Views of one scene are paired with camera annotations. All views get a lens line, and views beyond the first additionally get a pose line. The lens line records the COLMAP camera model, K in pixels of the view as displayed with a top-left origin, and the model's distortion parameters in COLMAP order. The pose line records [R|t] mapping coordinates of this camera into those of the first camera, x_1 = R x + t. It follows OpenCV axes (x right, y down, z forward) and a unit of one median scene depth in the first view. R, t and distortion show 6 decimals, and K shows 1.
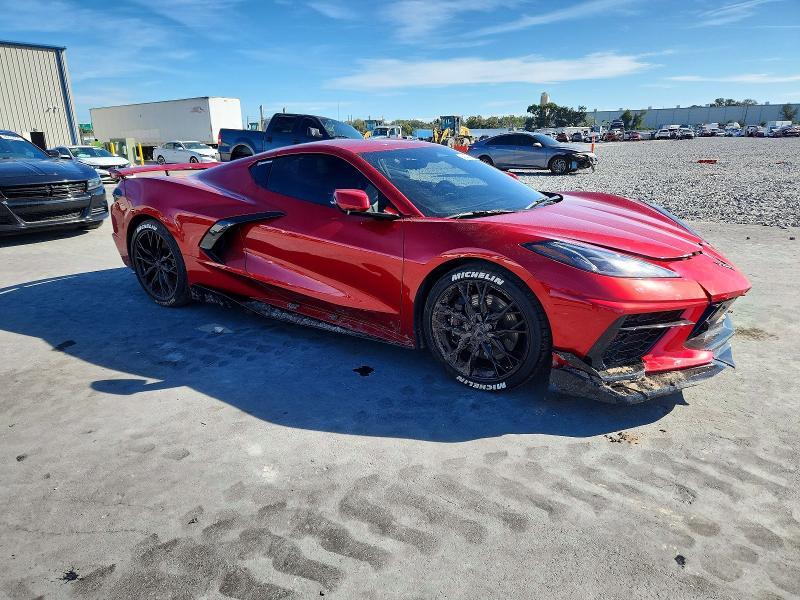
lens RADIAL K [[582.7, 0, 400.0], [0, 582.7, 300.0], [0, 0, 1]] dist [0.049115, -0.046969]
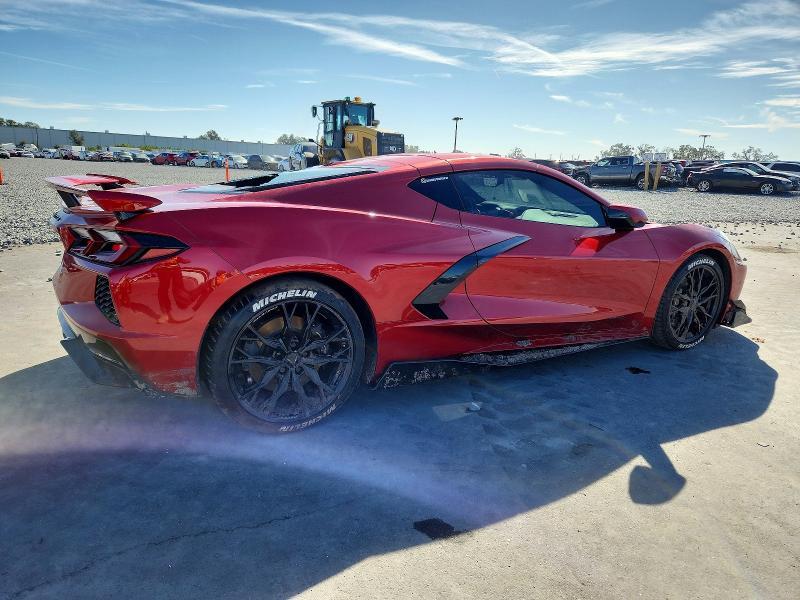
lens RADIAL K [[562.5, 0, 400.0], [0, 562.5, 300.0], [0, 0, 1]] dist [0.009009, 0.002817]
pose [[0.415888, -0.186165, 0.890157, -0.923254], [0.210089, 0.972014, 0.105129, -0.166349], [-0.884816, 0.143291, 0.443360, 0.729841]]
